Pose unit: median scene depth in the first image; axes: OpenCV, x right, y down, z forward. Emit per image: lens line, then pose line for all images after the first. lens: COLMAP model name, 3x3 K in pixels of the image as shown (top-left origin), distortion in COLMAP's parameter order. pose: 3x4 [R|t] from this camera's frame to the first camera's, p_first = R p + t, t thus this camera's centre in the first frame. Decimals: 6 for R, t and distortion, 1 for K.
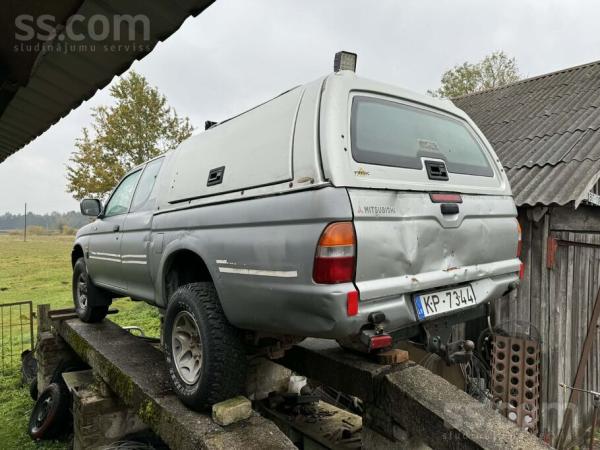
lens RADIAL K [[420.2, 0, 301.7], [0, 420.2, 226.8], [0, 0, 1]] dist [0.026857, -0.005669]
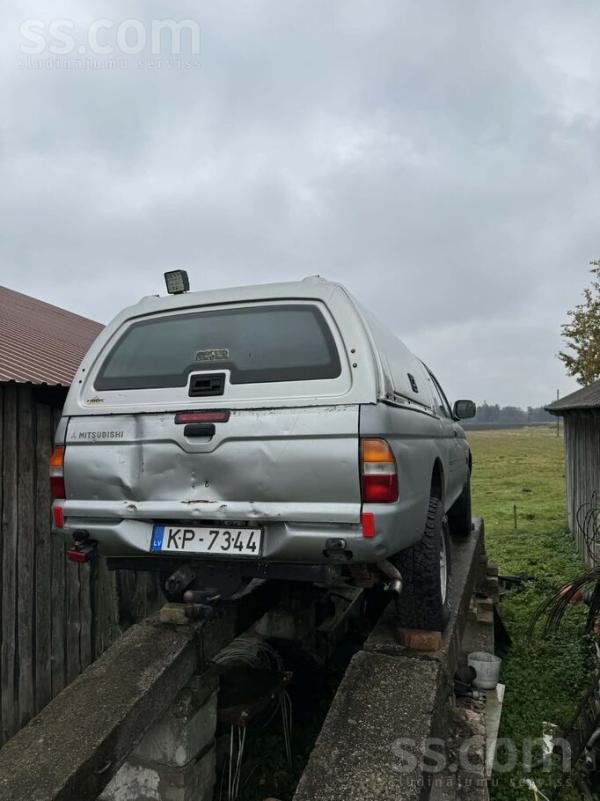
lens RADIAL K [[560.9, 0, 301.7], [0, 560.9, 399.2], [0, 0, 1]] dist [0.026857, -0.005669]
pose [[0.555025, -0.038581, -0.830939, 1.415481], [0.009802, 0.999158, -0.039845, -0.058619], [0.831776, 0.013970, 0.554935, 0.544565]]
